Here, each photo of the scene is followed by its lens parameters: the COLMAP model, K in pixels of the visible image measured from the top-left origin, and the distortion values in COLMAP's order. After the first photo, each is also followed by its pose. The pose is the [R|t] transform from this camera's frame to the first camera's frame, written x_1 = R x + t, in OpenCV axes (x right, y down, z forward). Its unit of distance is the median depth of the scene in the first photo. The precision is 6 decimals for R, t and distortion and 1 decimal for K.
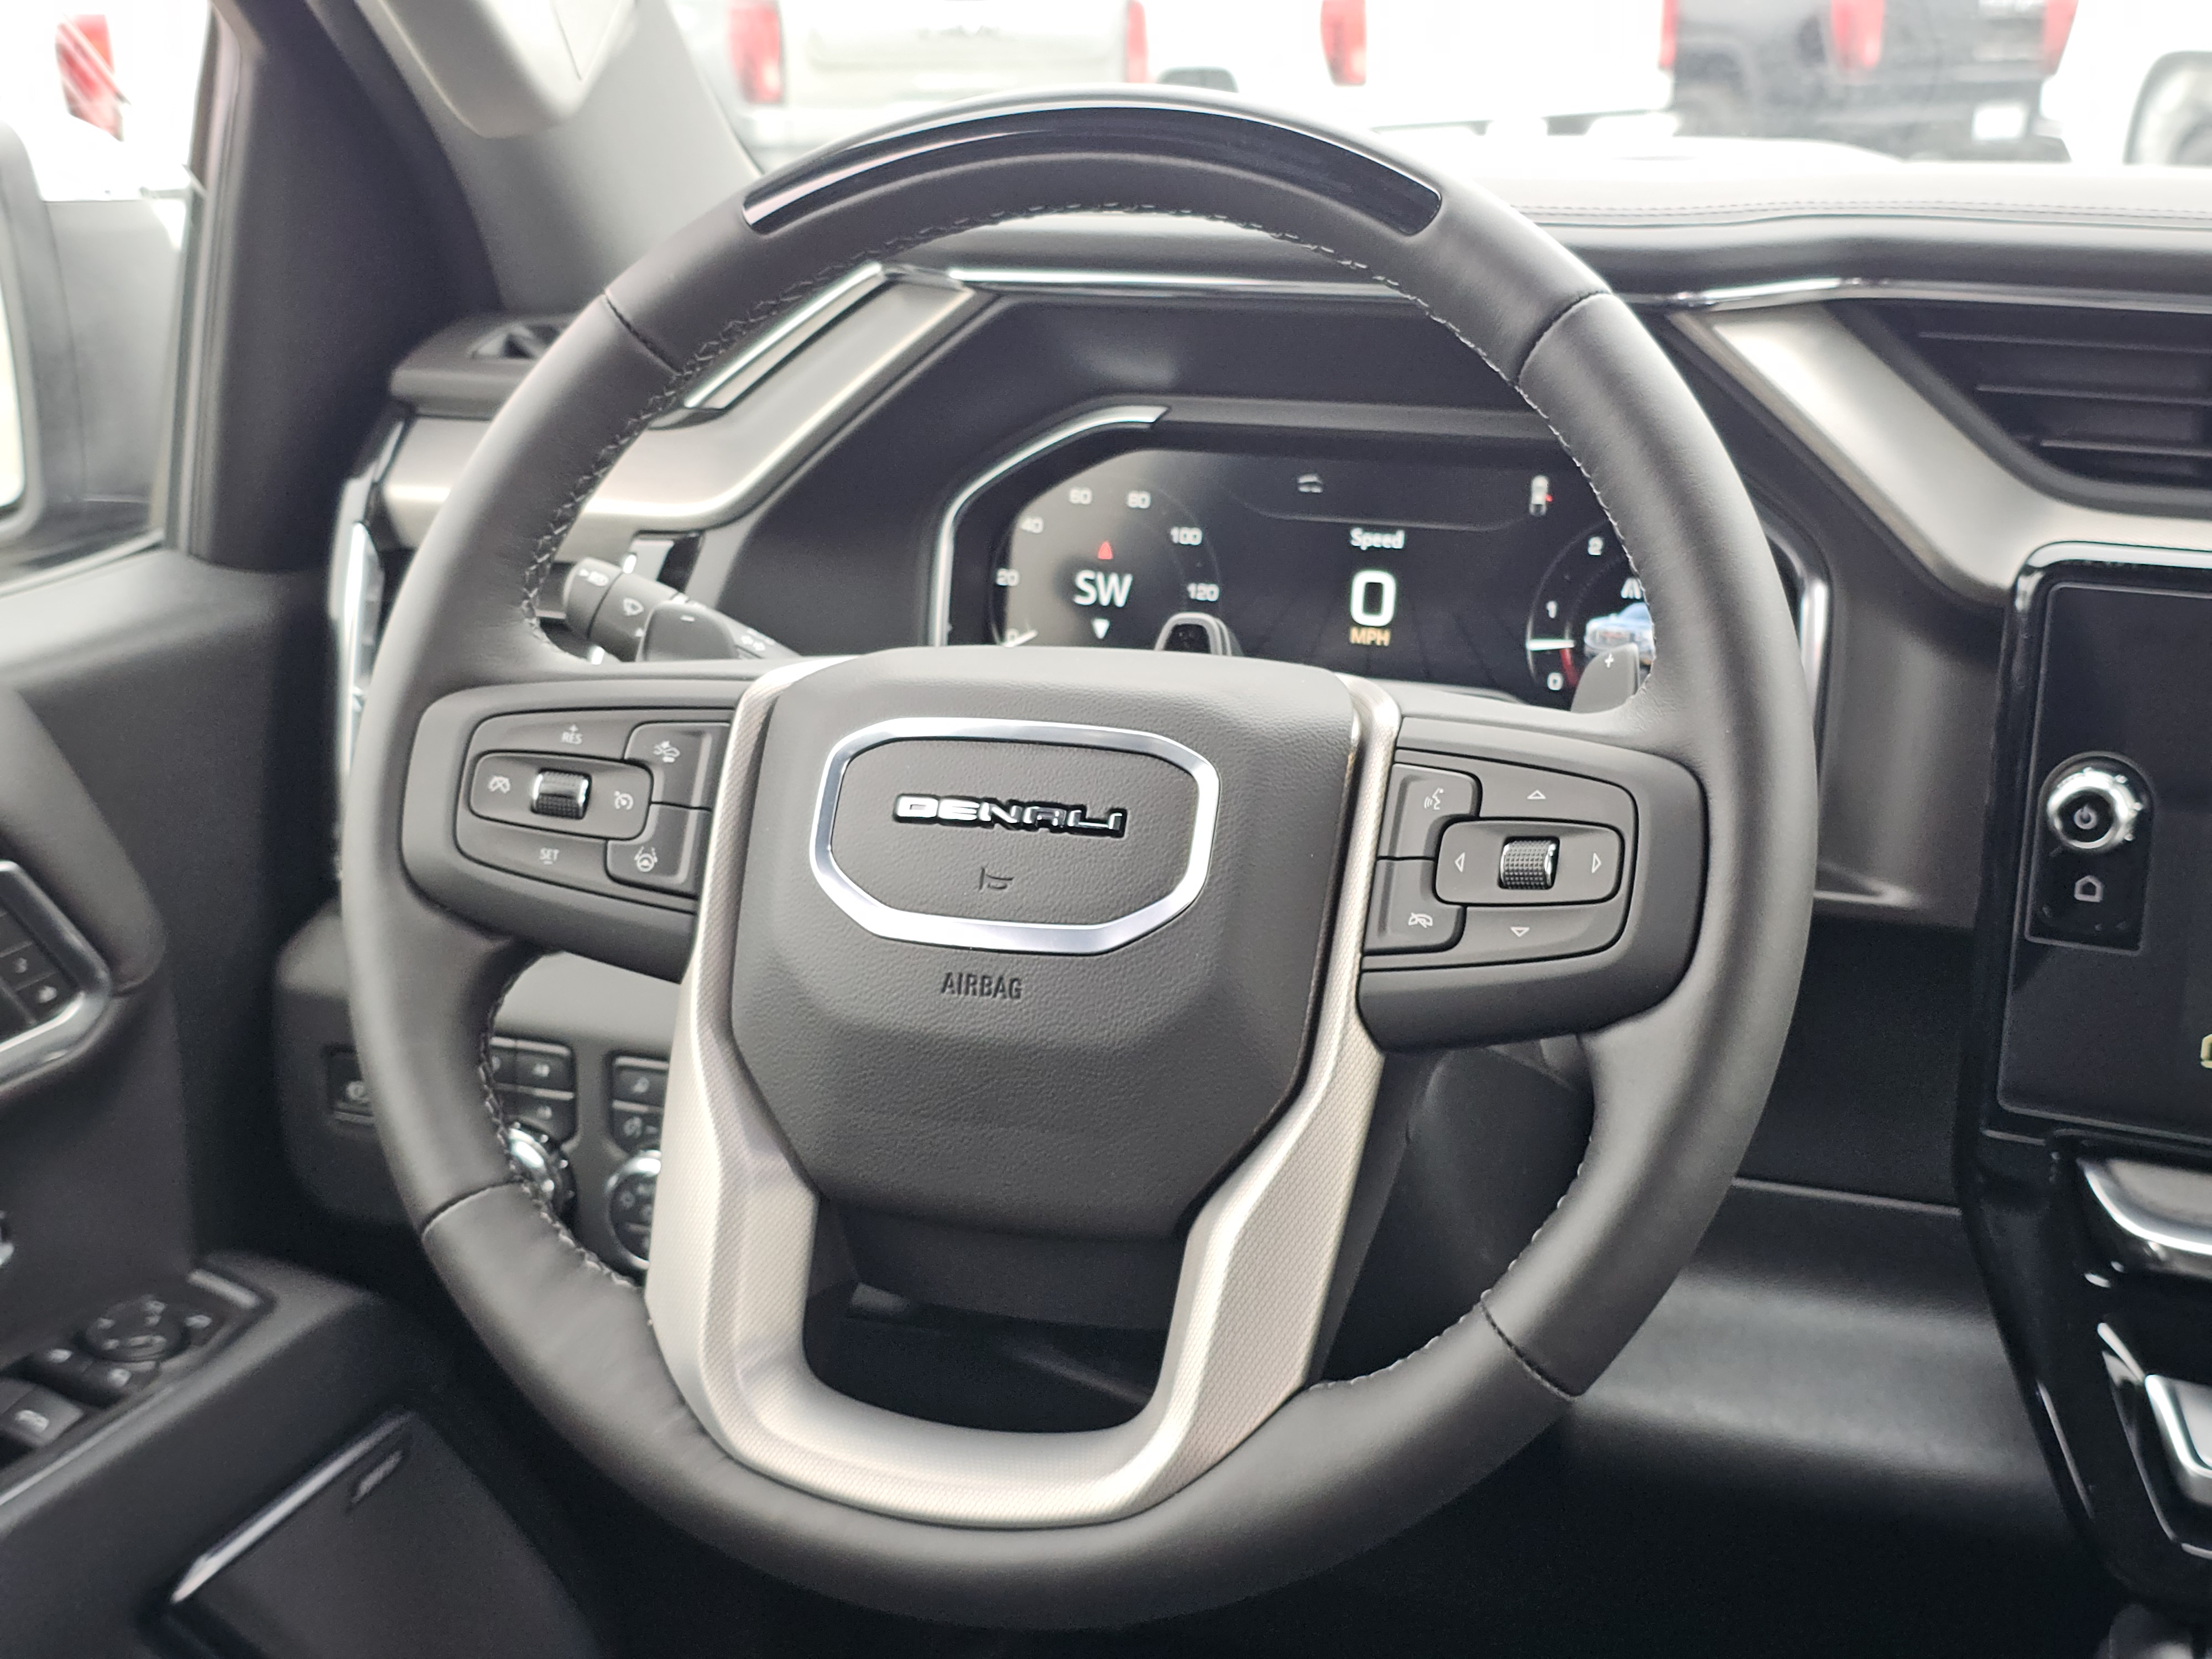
lens RADIAL K [[2938.7, 0, 1099.4], [0, 2938.7, 849.4], [0, 0, 1]] dist [0.051004, 0.000000]
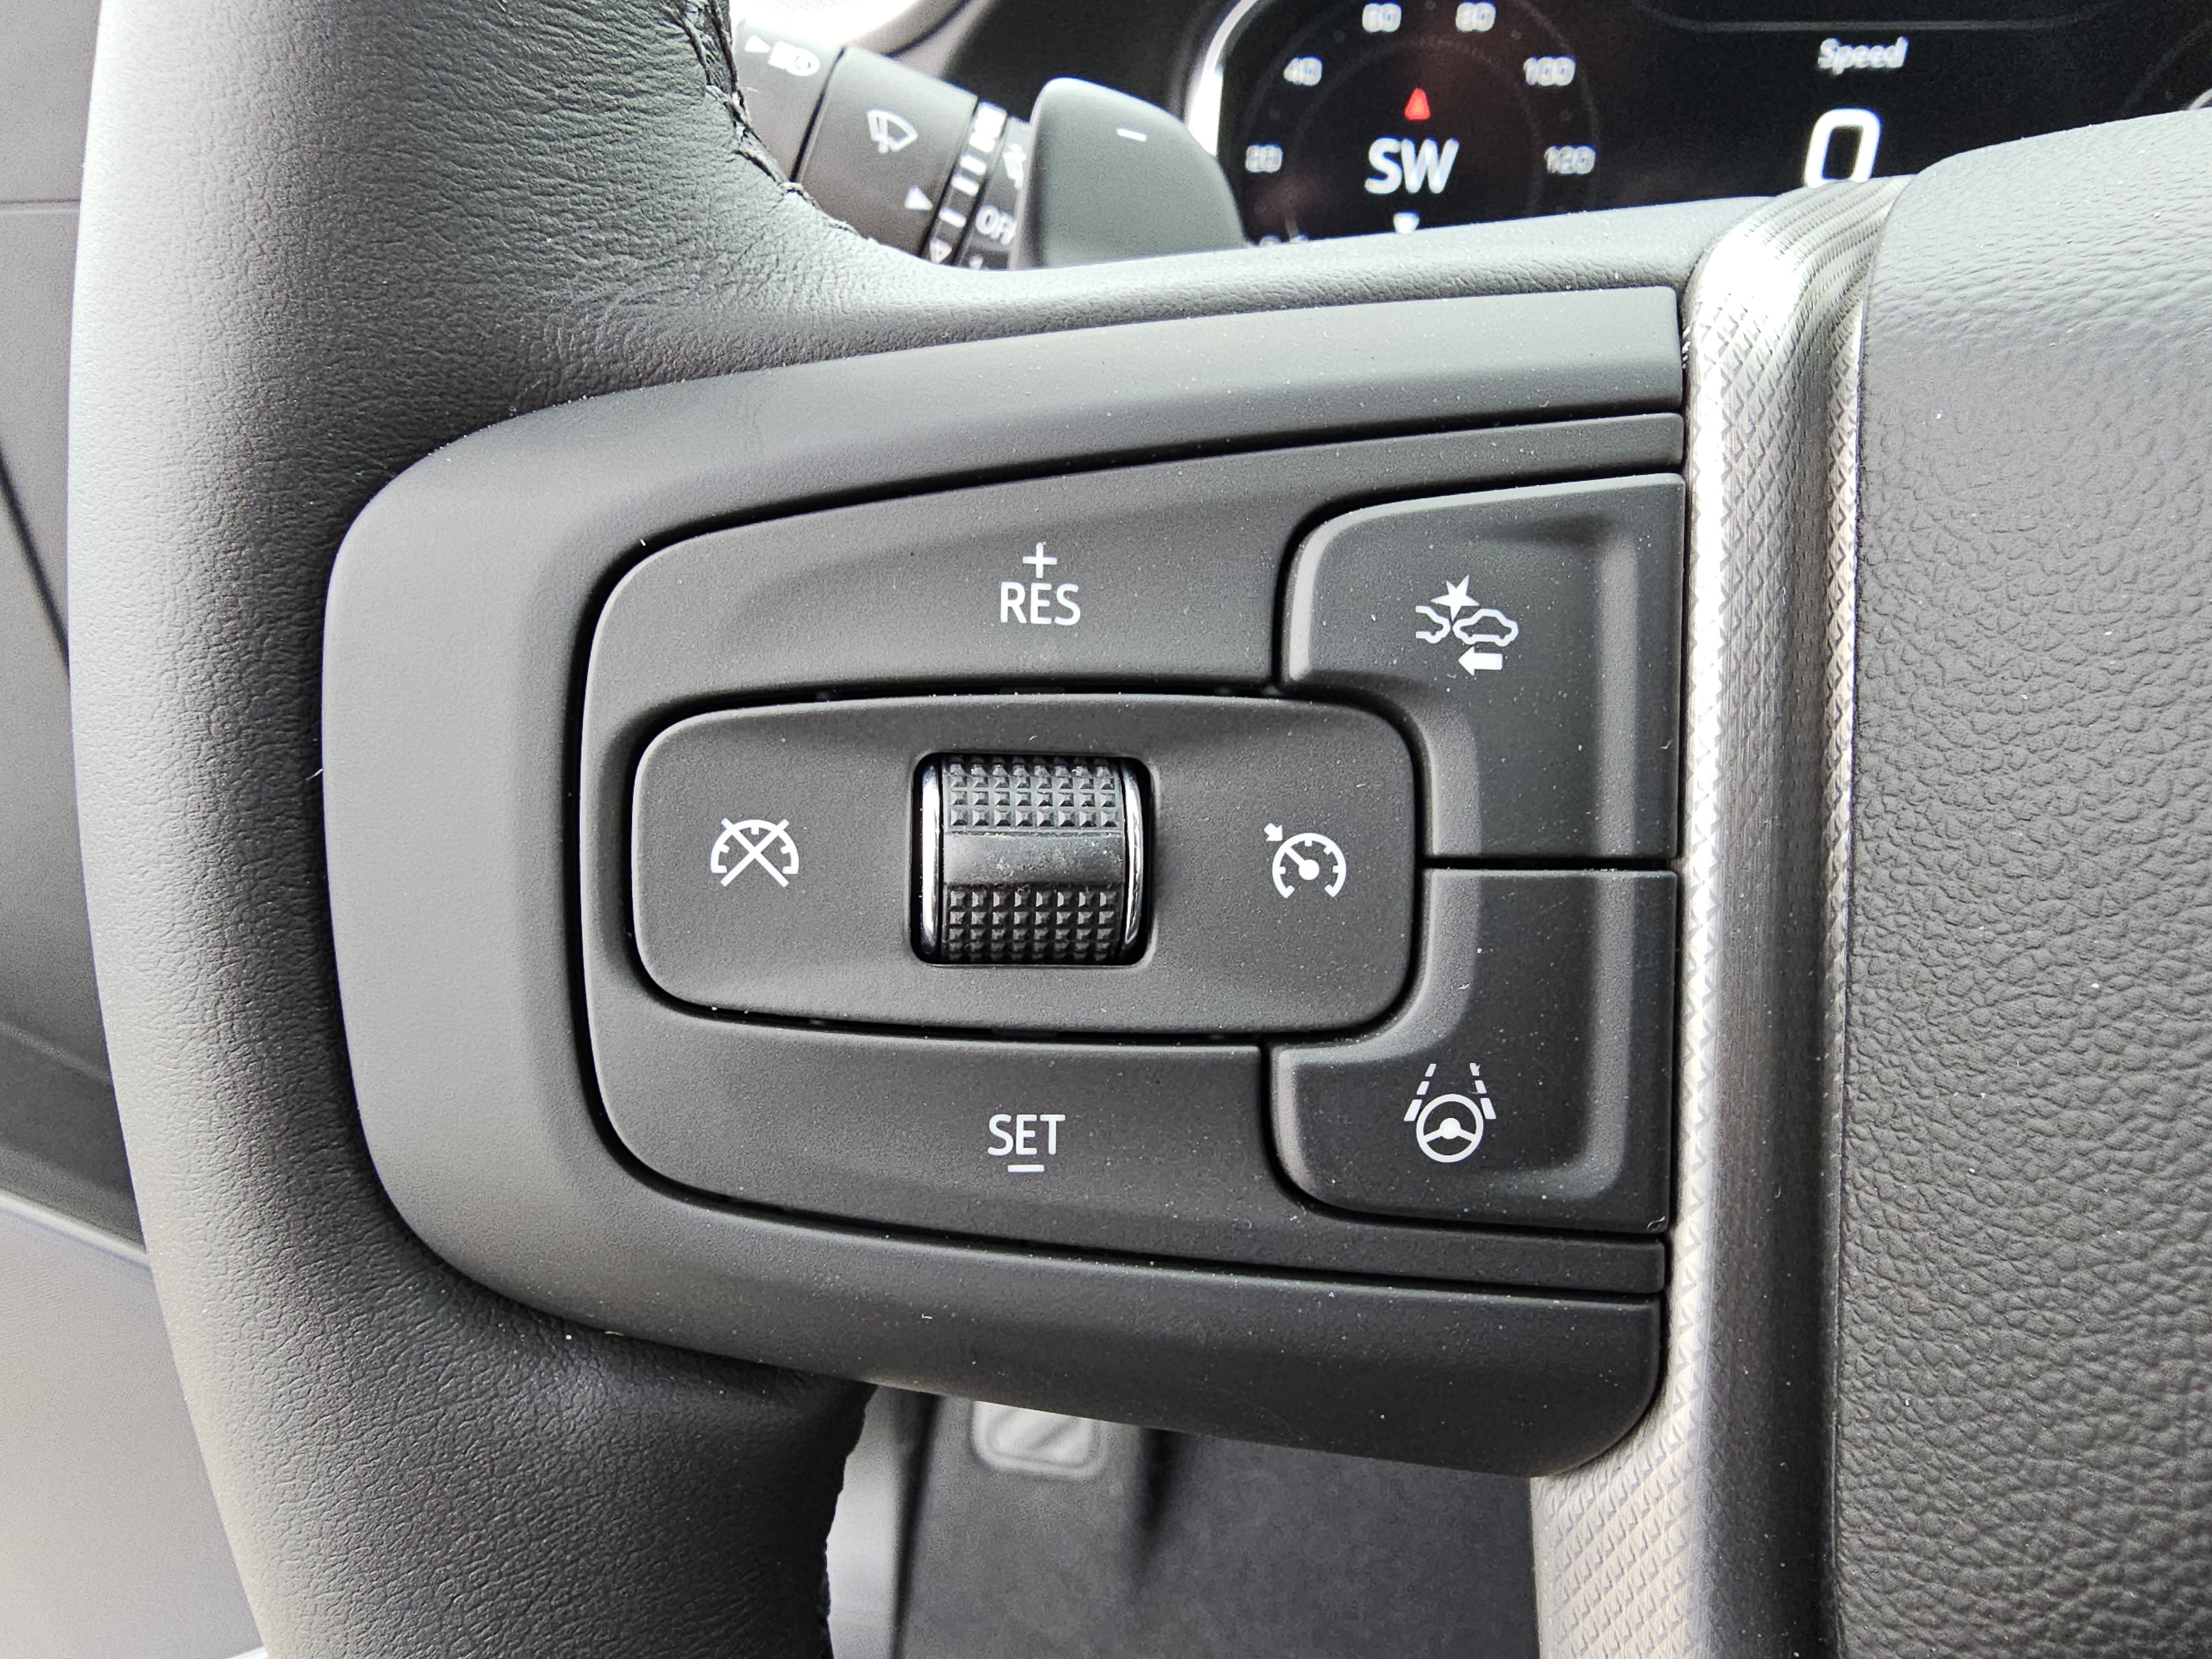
lens RADIAL K [[1356.0, 0, 1109.3], [0, 1356.0, 822.2], [0, 0, 1]] dist [0.000052, 0.005621]
pose [[0.978669, -0.121385, 0.165749, -0.164563], [0.068985, 0.954107, 0.291411, -0.044051], [-0.193515, -0.273761, 0.942129, 0.762761]]
